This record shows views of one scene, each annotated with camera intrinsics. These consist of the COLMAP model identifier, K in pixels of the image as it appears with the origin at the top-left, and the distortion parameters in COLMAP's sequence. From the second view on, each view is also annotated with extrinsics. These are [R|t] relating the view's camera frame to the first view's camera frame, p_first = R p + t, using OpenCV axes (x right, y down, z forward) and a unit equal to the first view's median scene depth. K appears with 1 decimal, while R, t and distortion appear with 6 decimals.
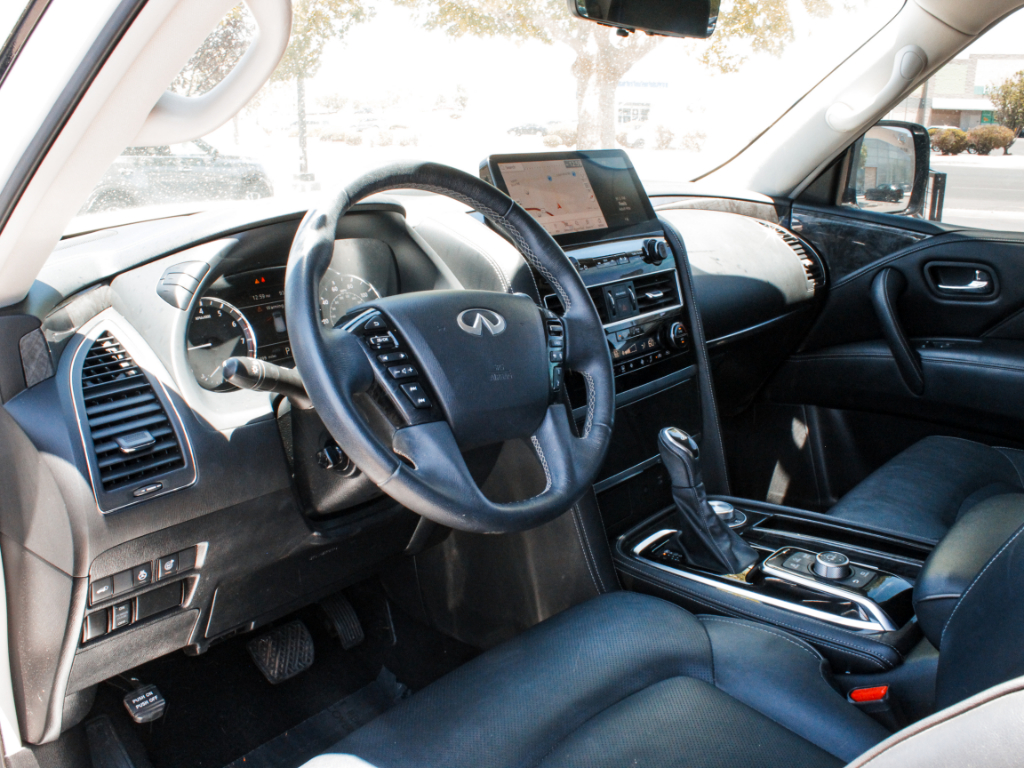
lens RADIAL K [[941.3, 0, 504.4], [0, 941.3, 379.4], [0, 0, 1]] dist [-0.118994, 0.000000]
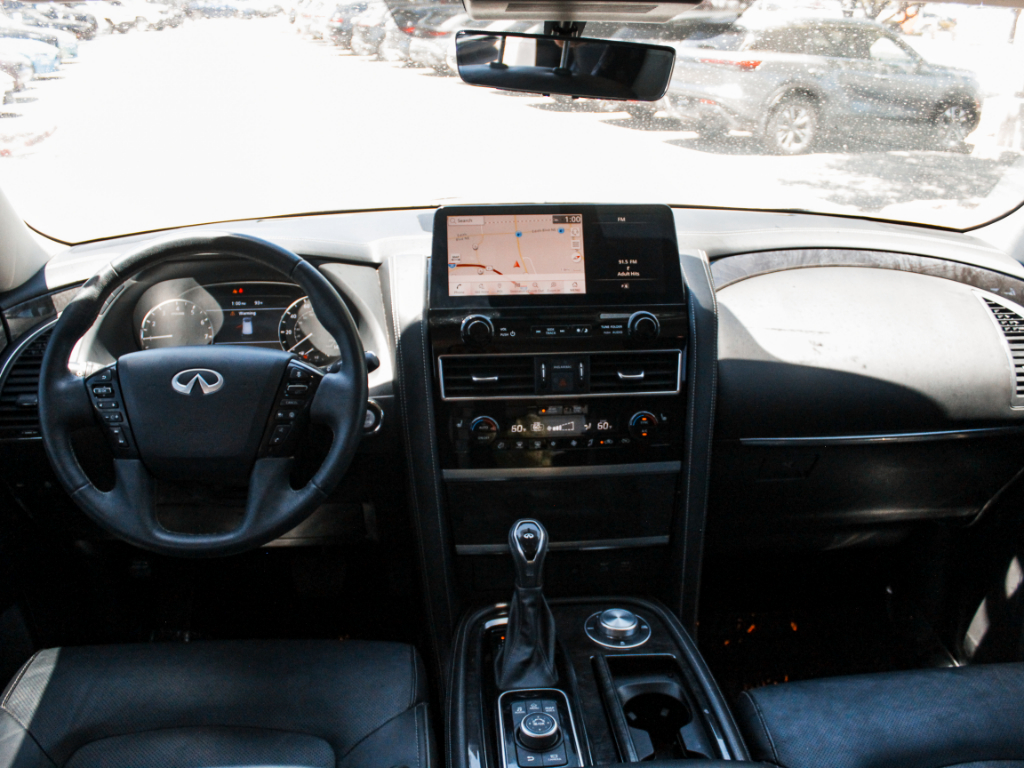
lens RADIAL K [[941.3, 0, 506.0], [0, 941.3, 384.0], [0, 0, 1]] dist [-0.118994, 0.000000]
pose [[0.711369, 0.271433, -0.648289, 0.693808], [-0.190392, 0.962347, 0.194009, -0.245438], [0.676539, -0.014583, 0.736262, 0.266064]]
